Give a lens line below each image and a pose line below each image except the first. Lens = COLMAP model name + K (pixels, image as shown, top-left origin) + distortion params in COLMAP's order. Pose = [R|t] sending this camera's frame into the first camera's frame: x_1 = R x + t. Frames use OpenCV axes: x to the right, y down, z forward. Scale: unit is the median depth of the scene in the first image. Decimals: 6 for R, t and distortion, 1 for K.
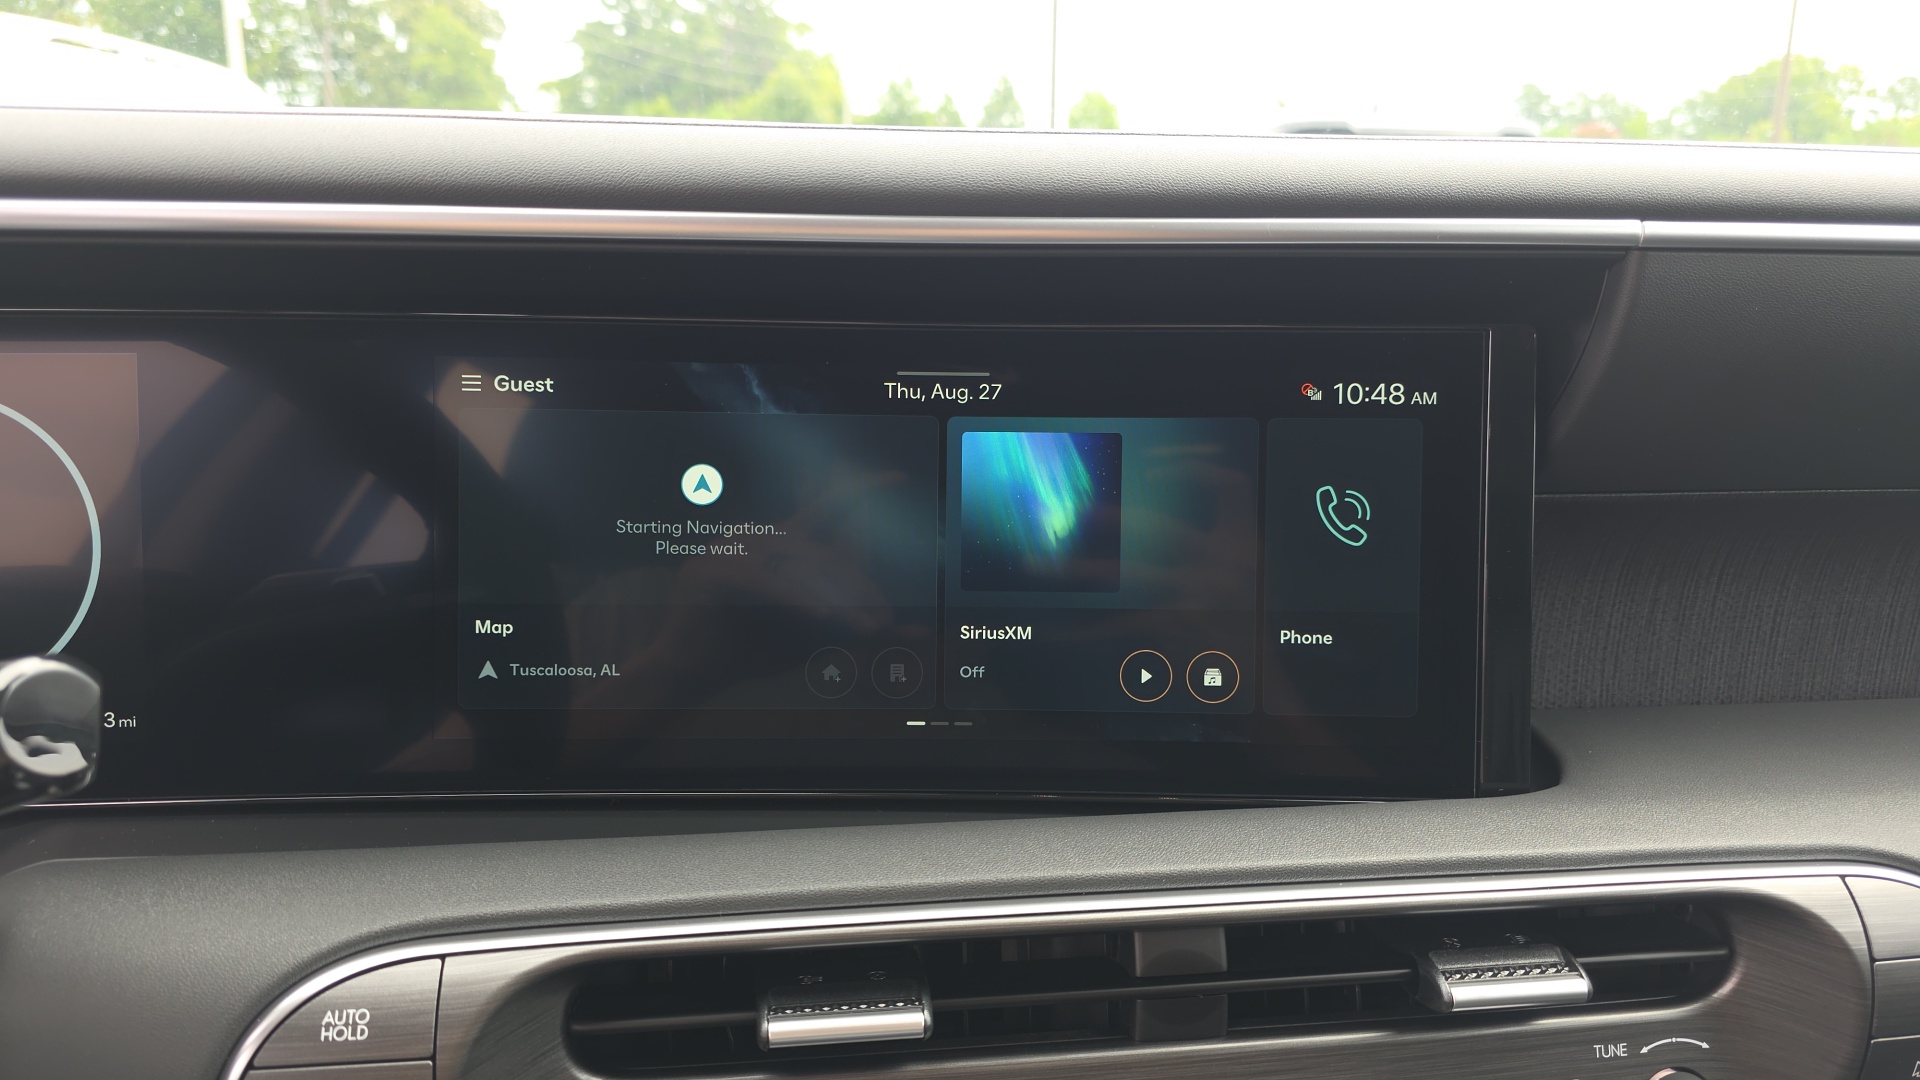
lens RADIAL K [[1305.7, 0, 960.0], [0, 1305.7, 540.0], [0, 0, 1]] dist [0.080837, -0.167521]
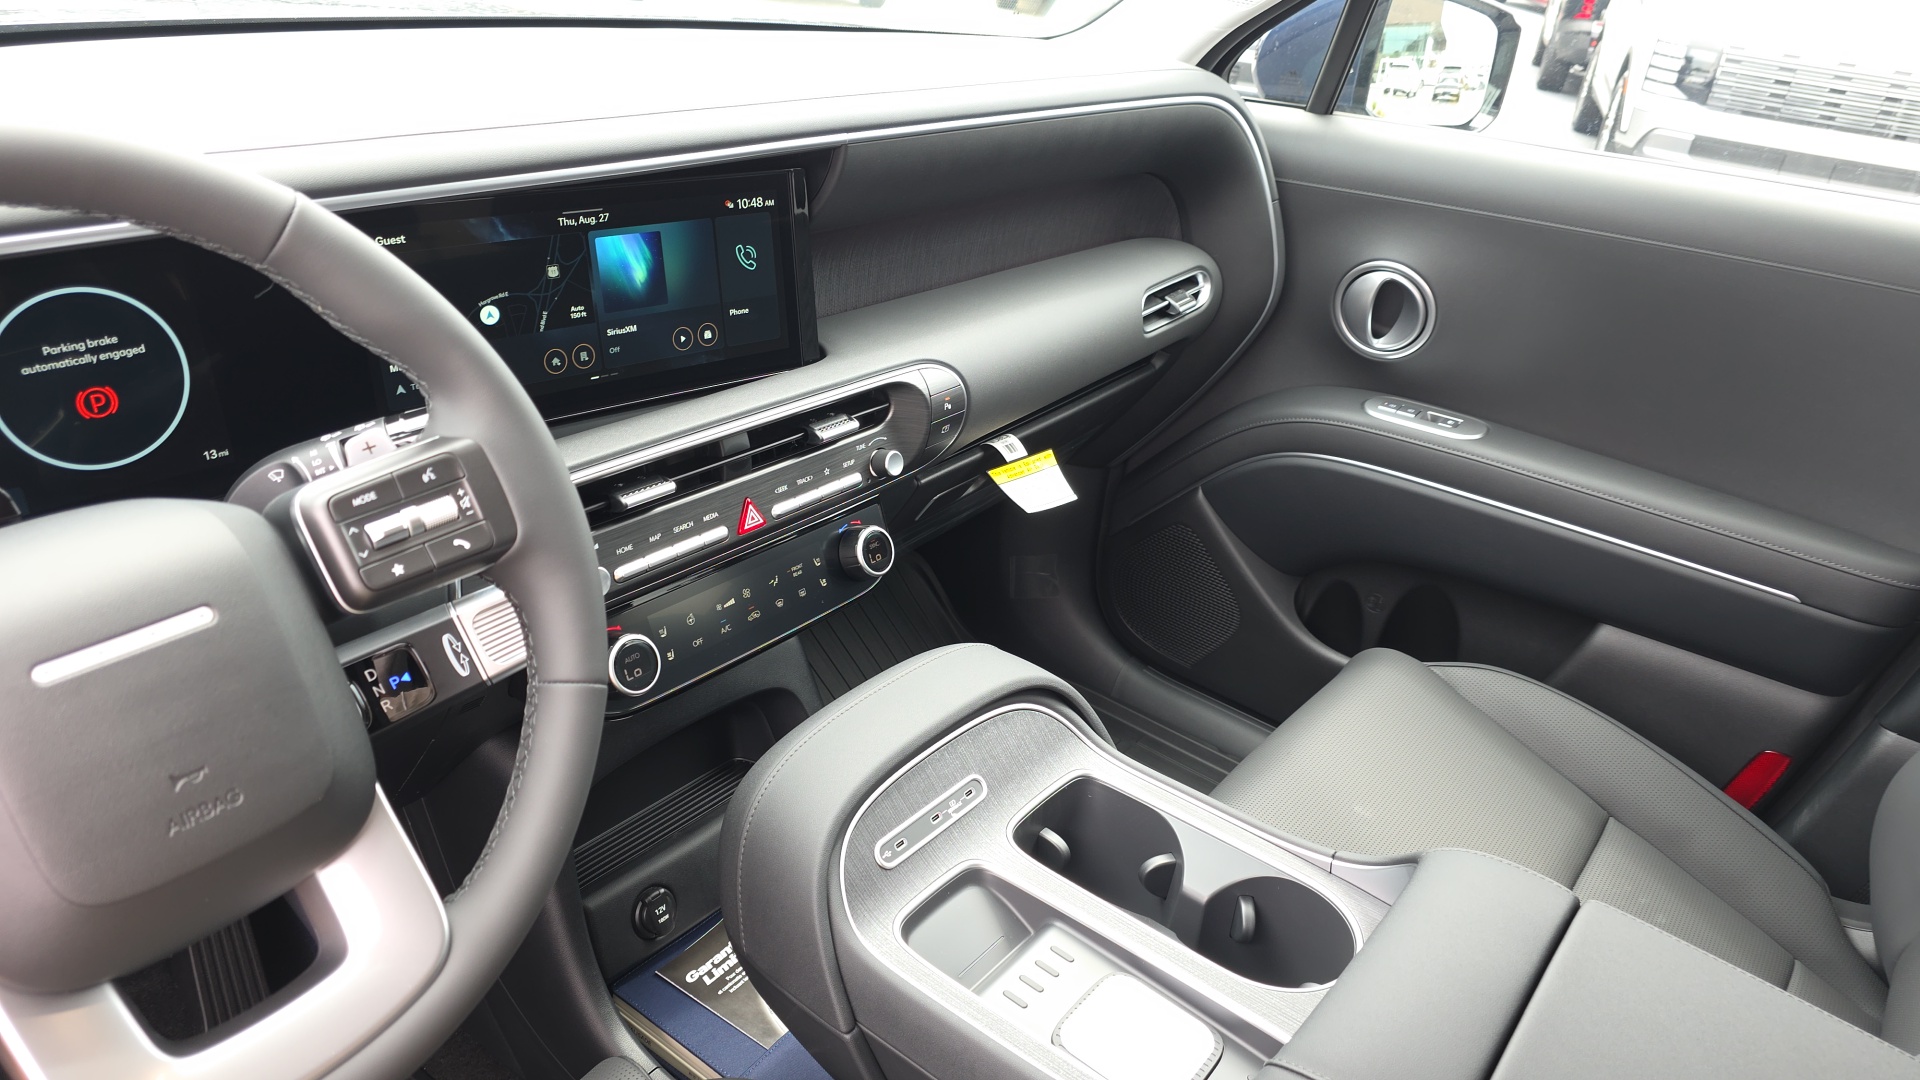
lens RADIAL K [[1289.1, 0, 936.4], [0, 1289.1, 537.8], [0, 0, 1]] dist [0.052164, -0.042521]
pose [[0.718767, -0.265288, 0.642648, -1.094665], [0.056499, 0.943570, 0.326319, -0.282812], [-0.692952, -0.198238, 0.693195, -0.952186]]
